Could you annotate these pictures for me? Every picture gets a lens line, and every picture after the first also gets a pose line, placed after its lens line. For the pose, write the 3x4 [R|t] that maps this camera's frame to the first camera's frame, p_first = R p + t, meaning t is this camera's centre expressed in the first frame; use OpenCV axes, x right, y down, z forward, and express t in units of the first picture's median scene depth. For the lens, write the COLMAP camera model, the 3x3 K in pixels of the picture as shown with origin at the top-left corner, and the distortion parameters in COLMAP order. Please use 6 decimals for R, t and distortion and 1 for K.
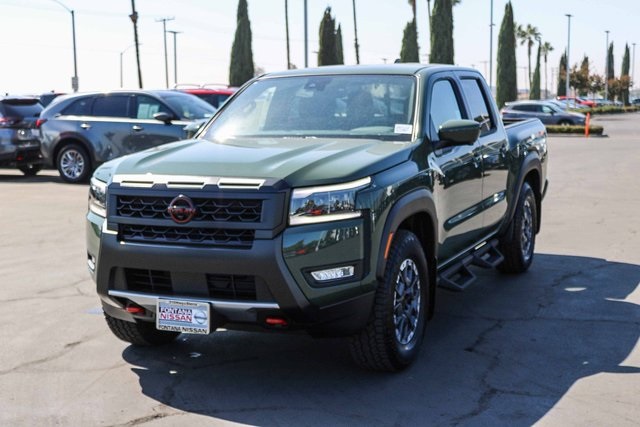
lens RADIAL K [[1093.7, 0, 266.6], [0, 1093.7, 213.5], [0, 0, 1]] dist [-0.002987, -0.145978]
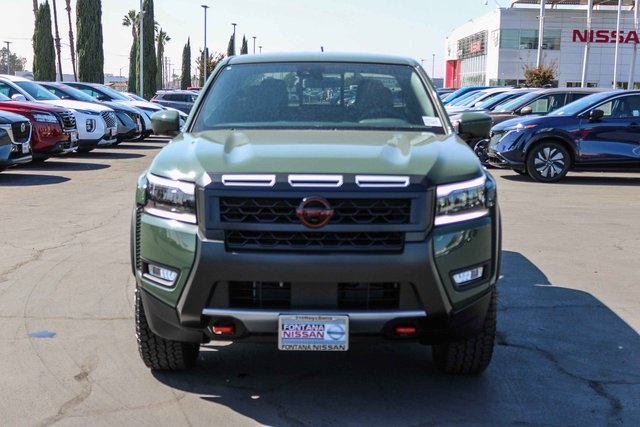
lens RADIAL K [[1093.7, 0, 266.6], [0, 1093.7, 213.5], [0, 0, 1]] dist [-0.002987, -0.145978]
pose [[0.895421, -0.028529, 0.444305, -0.503649], [0.023229, 0.999579, 0.017370, -0.018613], [-0.444613, -0.005233, 0.895707, 0.227911]]
